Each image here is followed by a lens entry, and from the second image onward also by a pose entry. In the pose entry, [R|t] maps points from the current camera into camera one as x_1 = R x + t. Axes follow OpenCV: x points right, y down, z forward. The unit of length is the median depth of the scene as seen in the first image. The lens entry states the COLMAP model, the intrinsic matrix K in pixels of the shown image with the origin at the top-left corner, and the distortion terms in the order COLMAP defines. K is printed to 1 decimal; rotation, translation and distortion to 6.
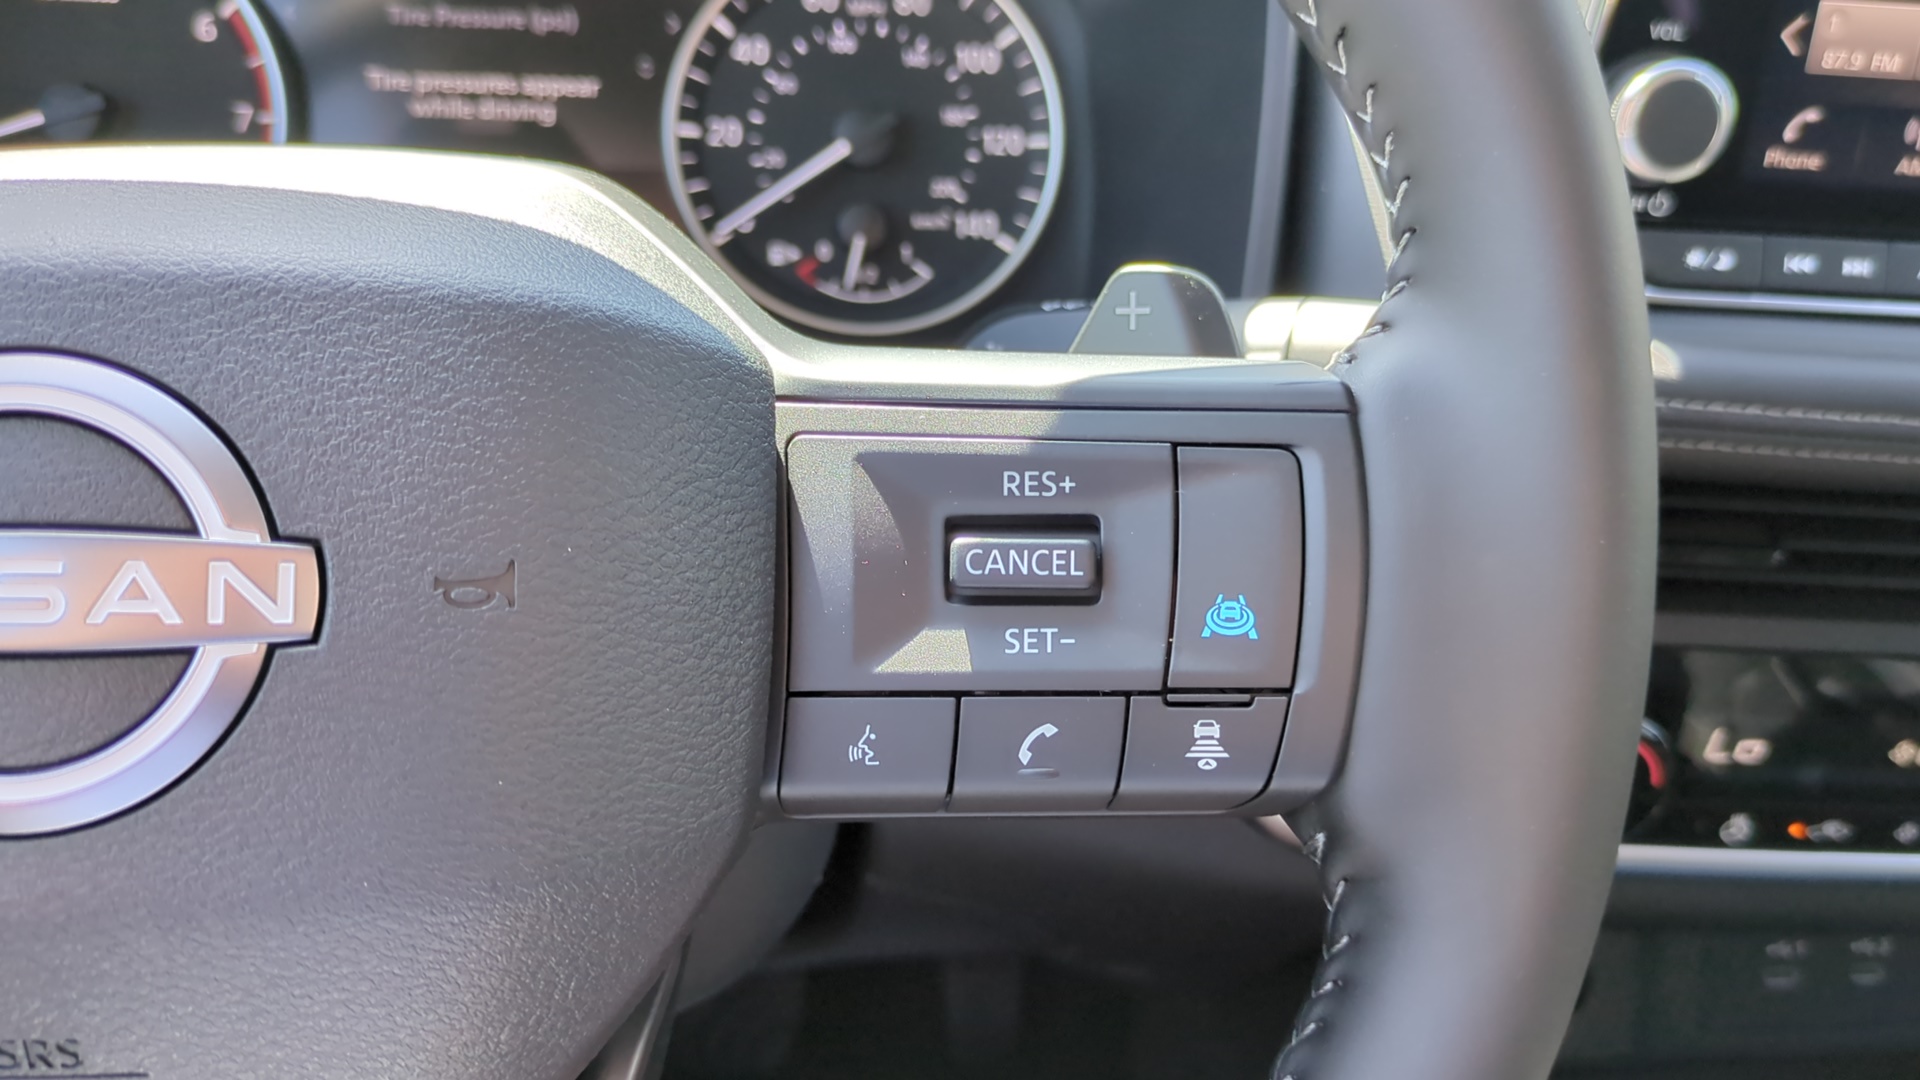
lens RADIAL K [[1706.3, 0, 954.6], [0, 1706.3, 526.8], [0, 0, 1]] dist [0.048855, -0.084515]
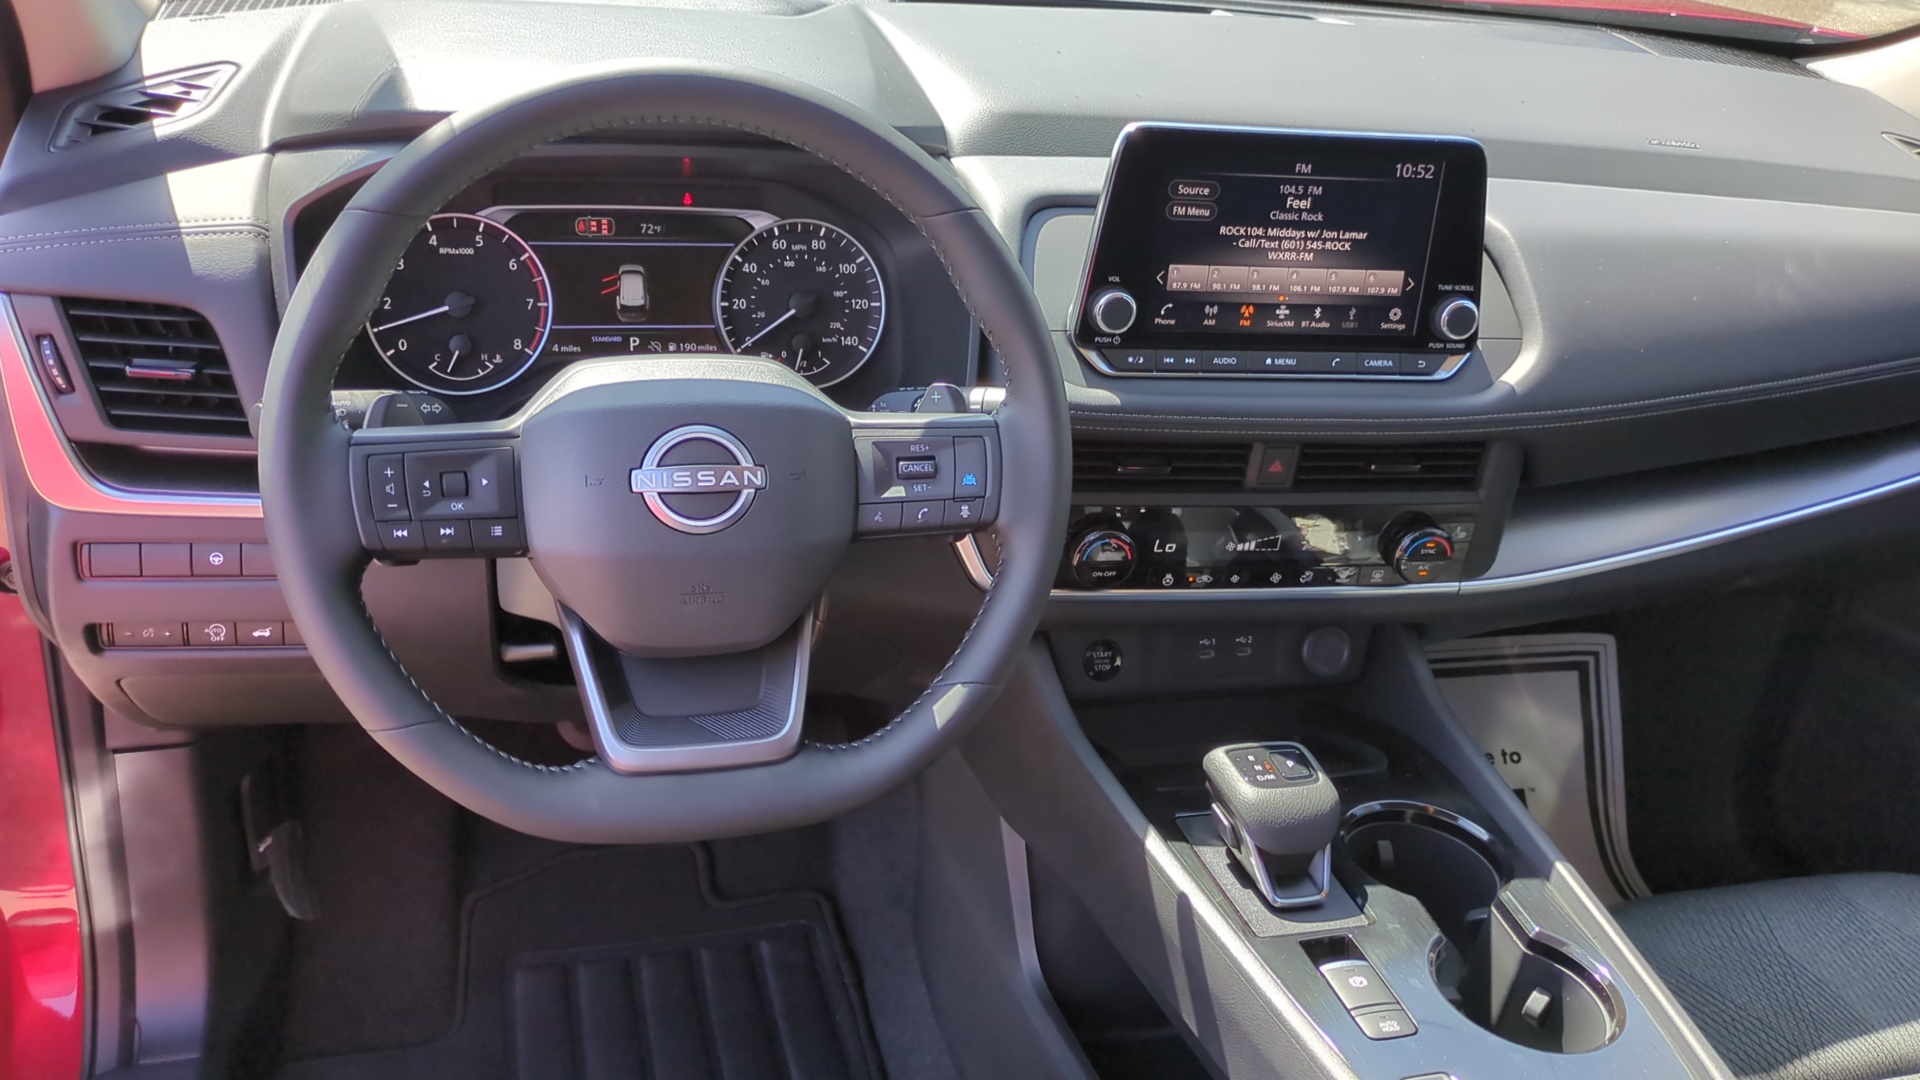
lens RADIAL K [[1706.3, 0, 945.3], [0, 1706.3, 547.0], [0, 0, 1]] dist [0.048855, -0.084515]
pose [[0.987047, -0.043772, 0.154345, -0.308001], [0.040328, 0.998864, 0.025375, 0.063844], [-0.155280, -0.018822, 0.987691, -1.751219]]
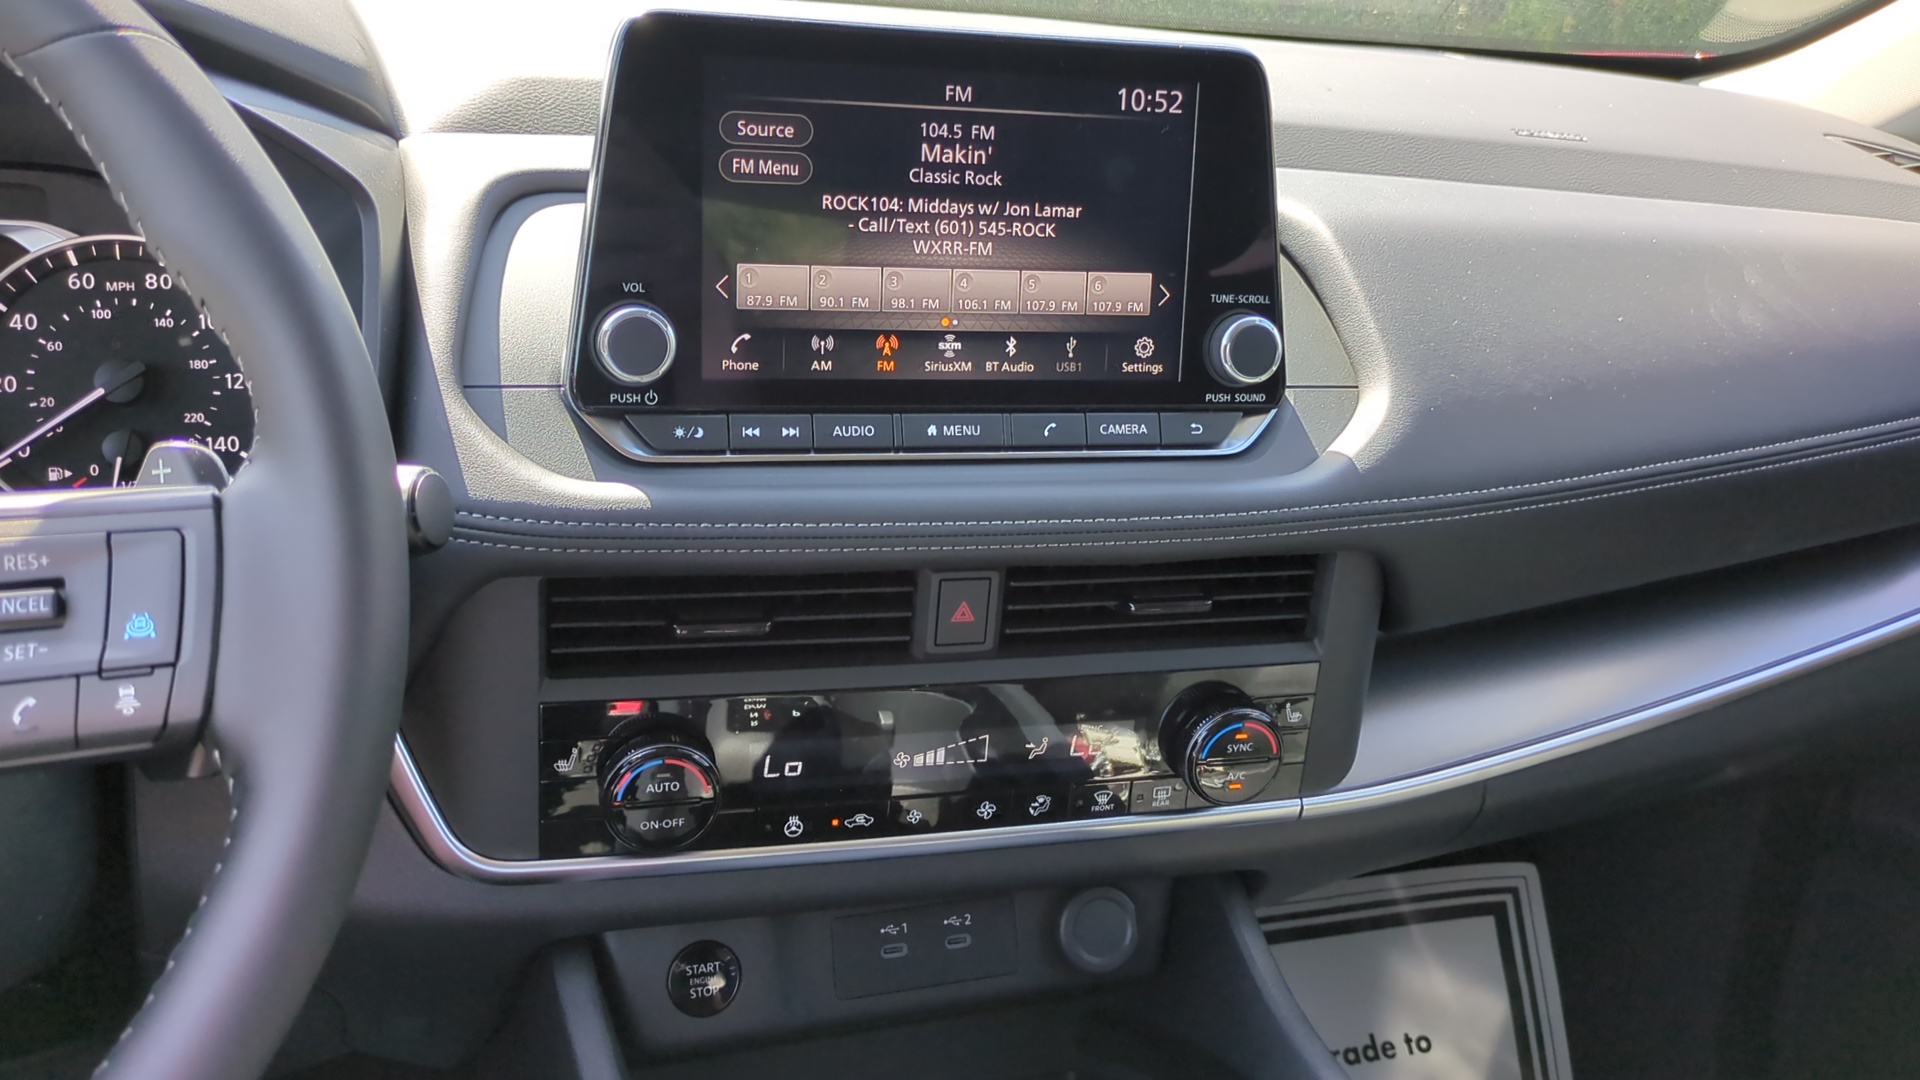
lens RADIAL K [[1706.3, 0, 963.8], [0, 1706.3, 526.8], [0, 0, 1]] dist [0.048855, -0.084515]
pose [[0.968368, -0.070005, 0.239506, 0.334656], [0.103016, 0.986383, -0.128206, 0.157060], [-0.227269, 0.148823, 0.962393, -0.533413]]
